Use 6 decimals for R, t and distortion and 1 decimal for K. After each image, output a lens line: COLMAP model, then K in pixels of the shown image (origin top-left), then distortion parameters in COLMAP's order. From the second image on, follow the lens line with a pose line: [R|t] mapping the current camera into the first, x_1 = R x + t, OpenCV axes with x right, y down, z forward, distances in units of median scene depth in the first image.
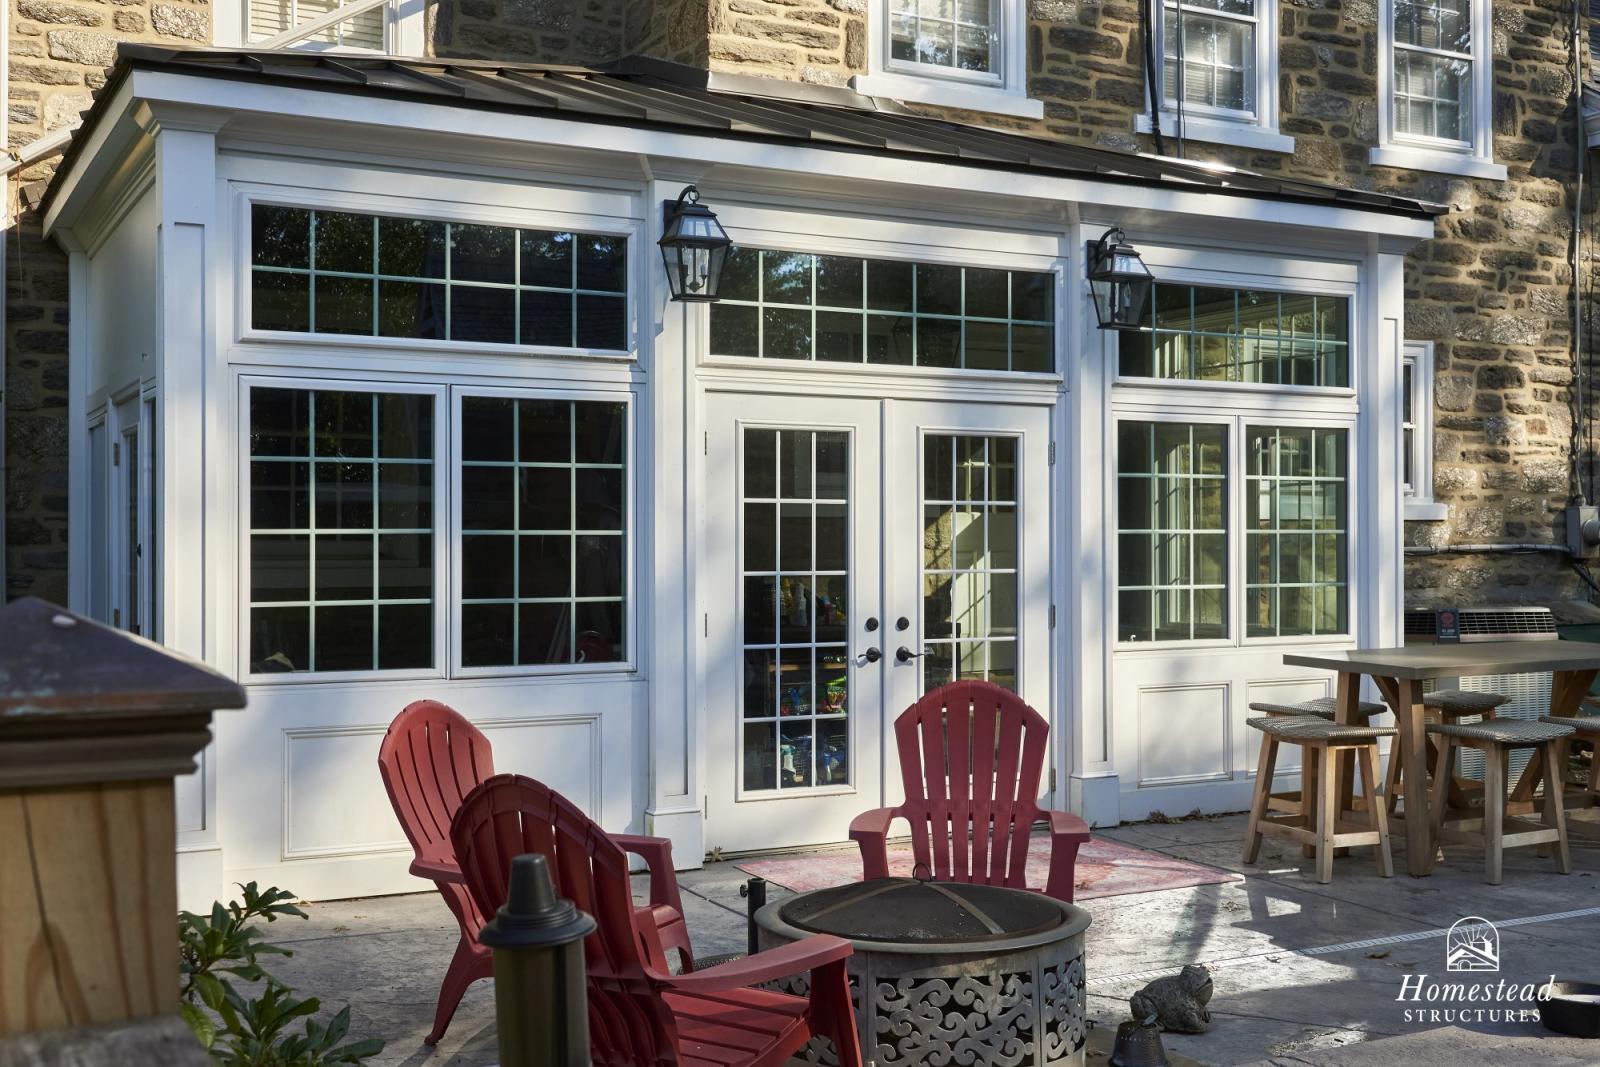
lens RADIAL K [[1742.1, 0, 797.4], [0, 1742.1, 517.3], [0, 0, 1]] dist [0.015716, 0.000000]
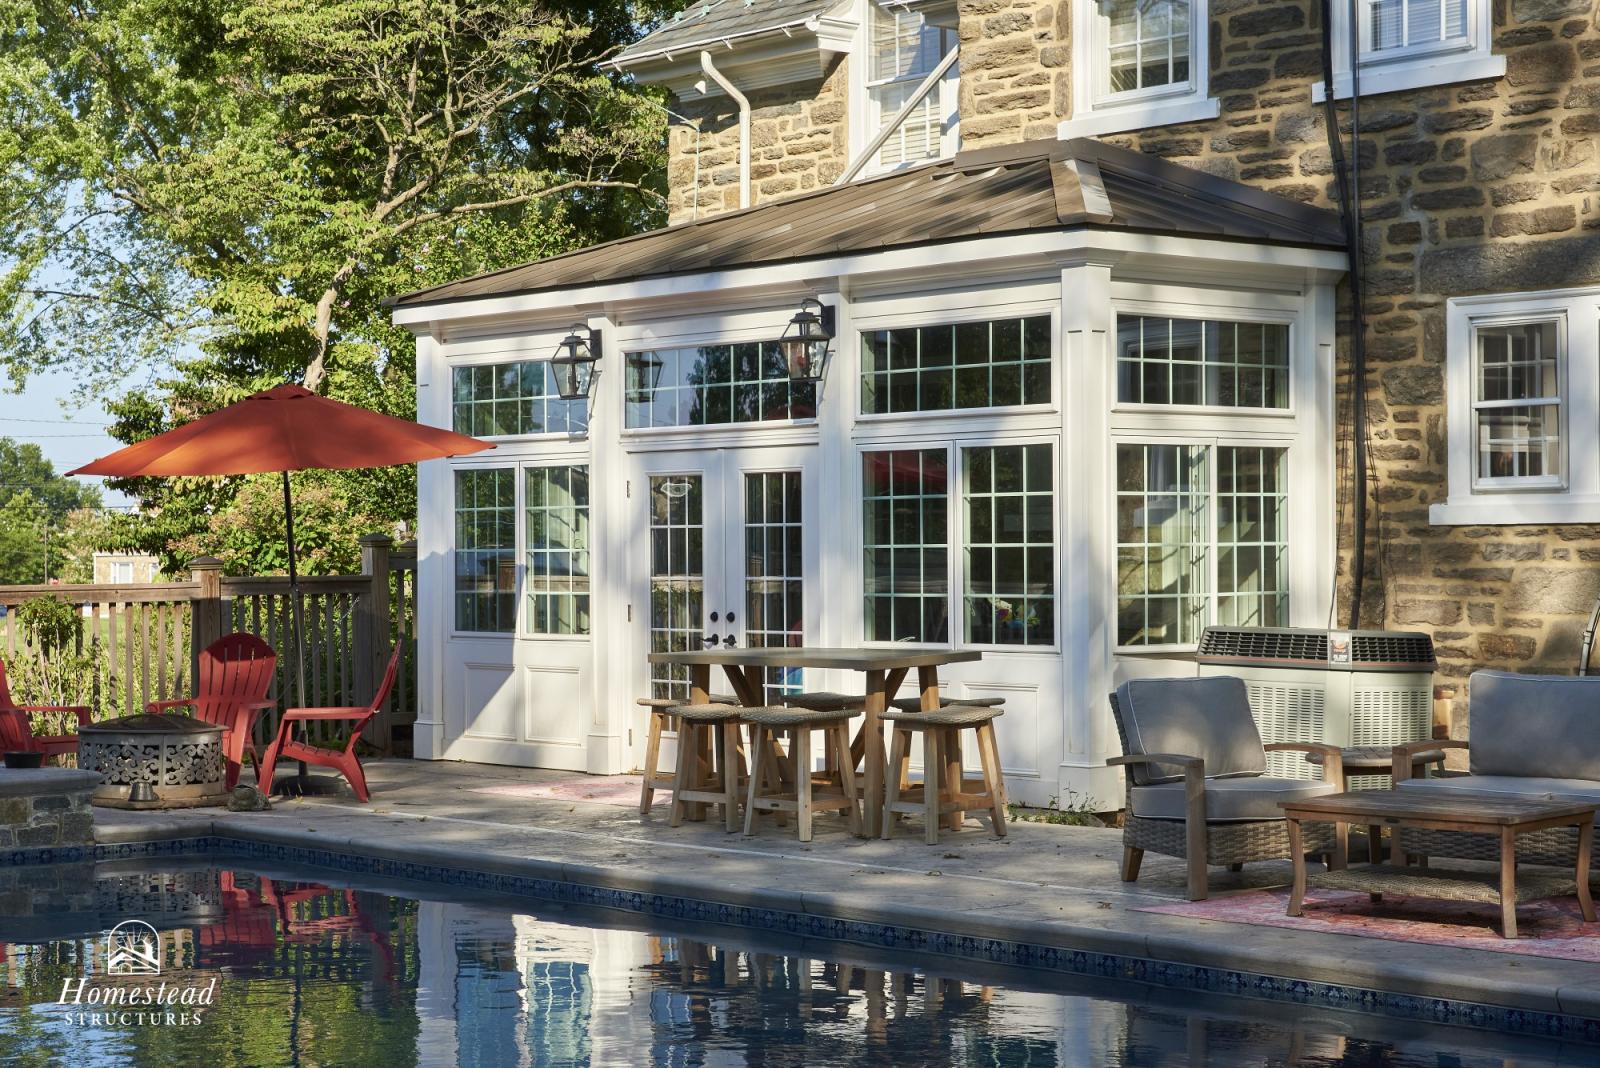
lens RADIAL K [[2957.5, 0, 815.5], [0, 2957.5, 539.1], [0, 0, 1]] dist [0.011224, 0.000000]
pose [[0.239518, -0.006108, -0.970873, 2.317078], [0.016262, 0.999865, -0.002279, 0.007798], [0.970756, -0.015243, 0.239585, 0.534583]]
